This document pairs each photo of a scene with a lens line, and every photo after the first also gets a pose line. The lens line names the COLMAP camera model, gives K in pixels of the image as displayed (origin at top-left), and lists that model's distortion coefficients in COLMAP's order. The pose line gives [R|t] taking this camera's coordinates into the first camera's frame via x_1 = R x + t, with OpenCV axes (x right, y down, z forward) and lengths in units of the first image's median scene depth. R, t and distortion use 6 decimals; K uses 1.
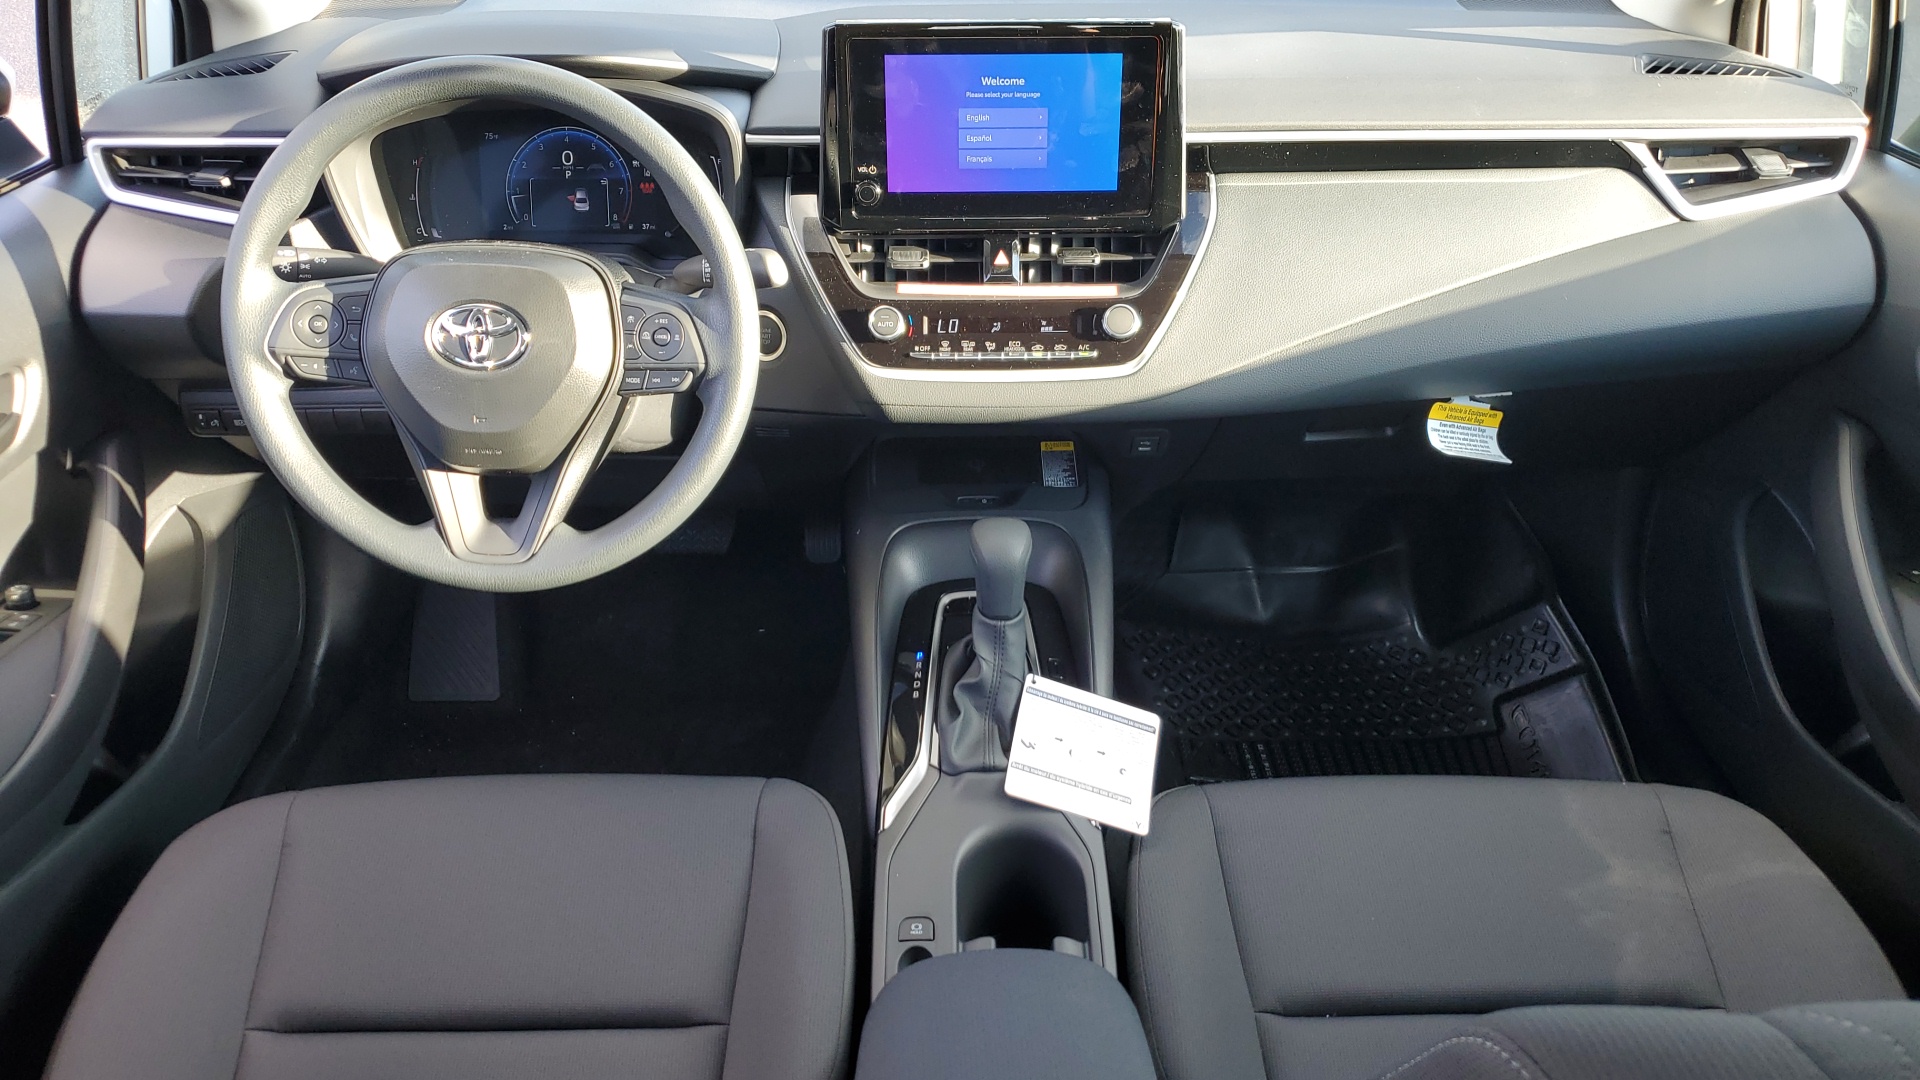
lens RADIAL K [[1492.1, 0, 947.5], [0, 1492.1, 545.3], [0, 0, 1]] dist [0.038374, 0.001768]
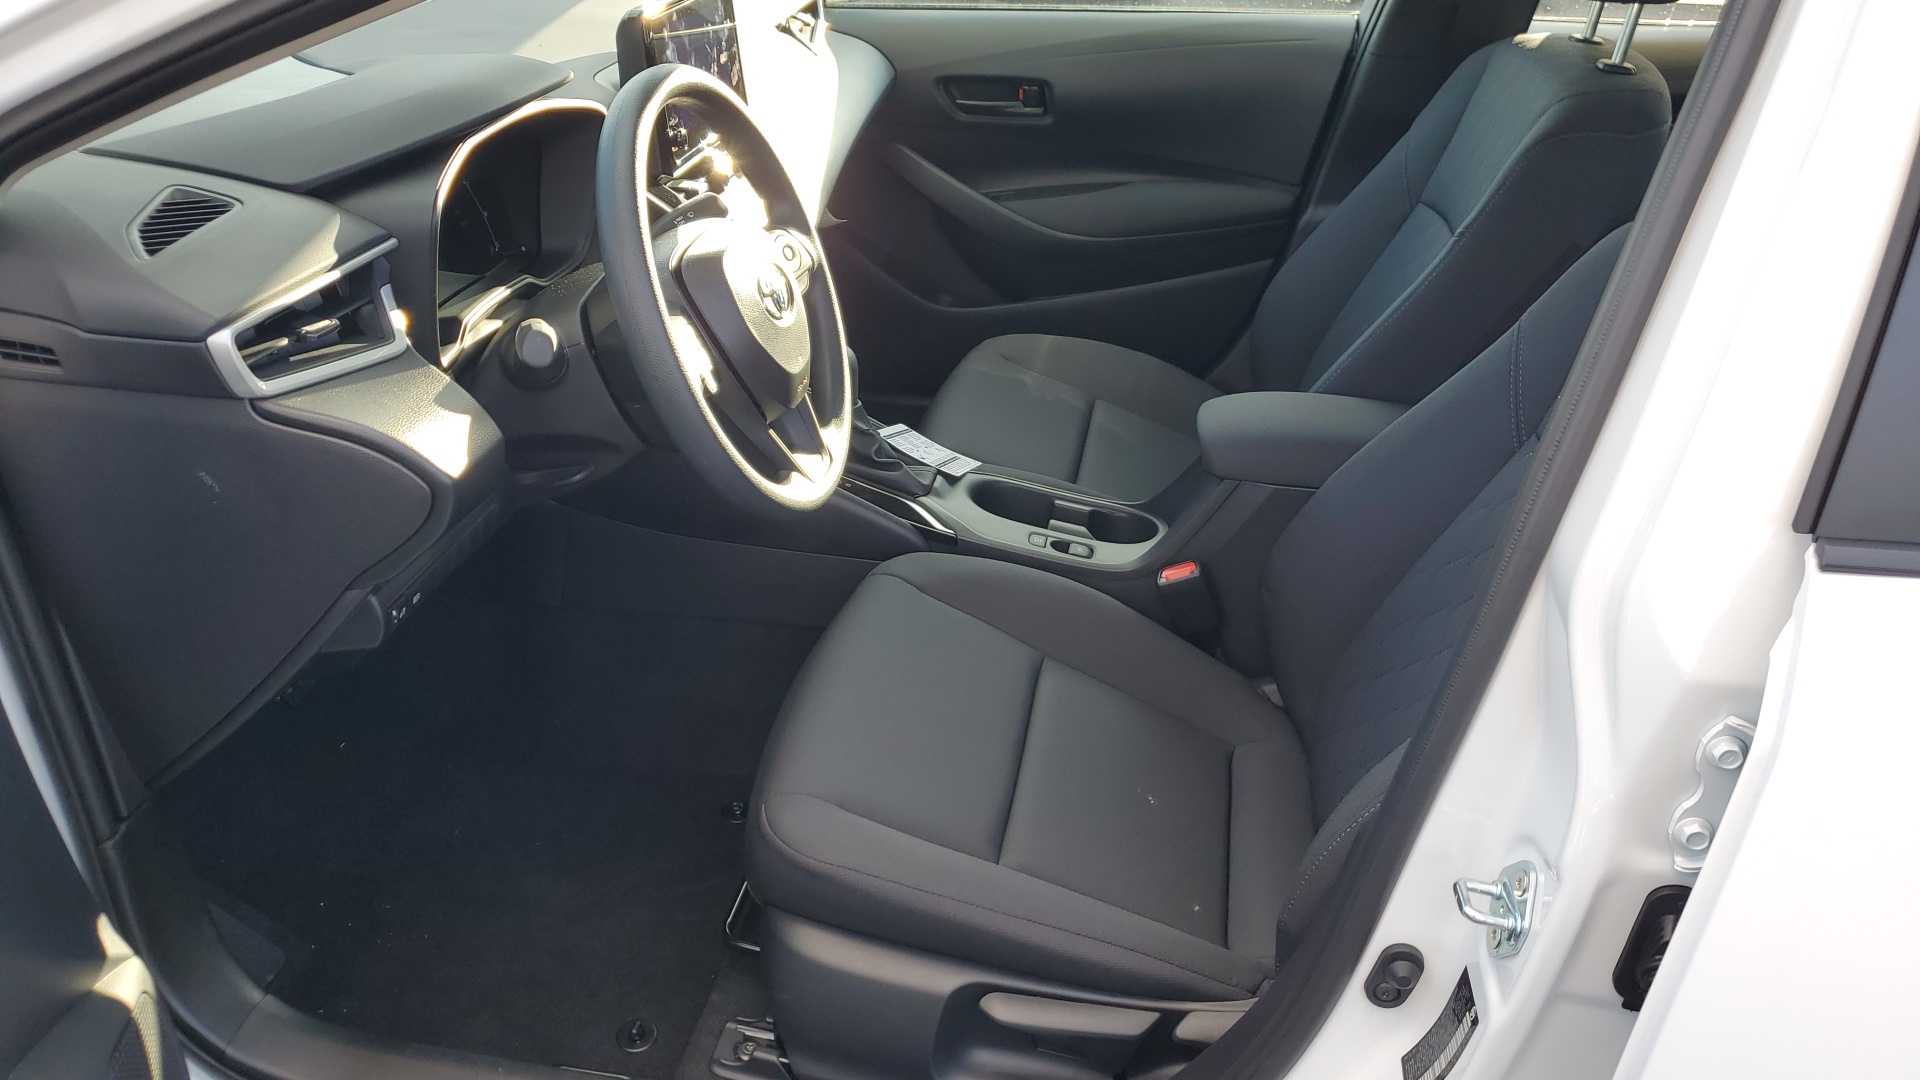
lens RADIAL K [[1527.4, 0, 941.1], [0, 1527.4, 532.6], [0, 0, 1]] dist [0.156722, -0.344320]
pose [[0.182296, -0.447355, 0.875581, -1.282445], [0.466365, 0.823299, 0.323546, -0.280250], [-0.865605, 0.349359, 0.358715, 0.460455]]
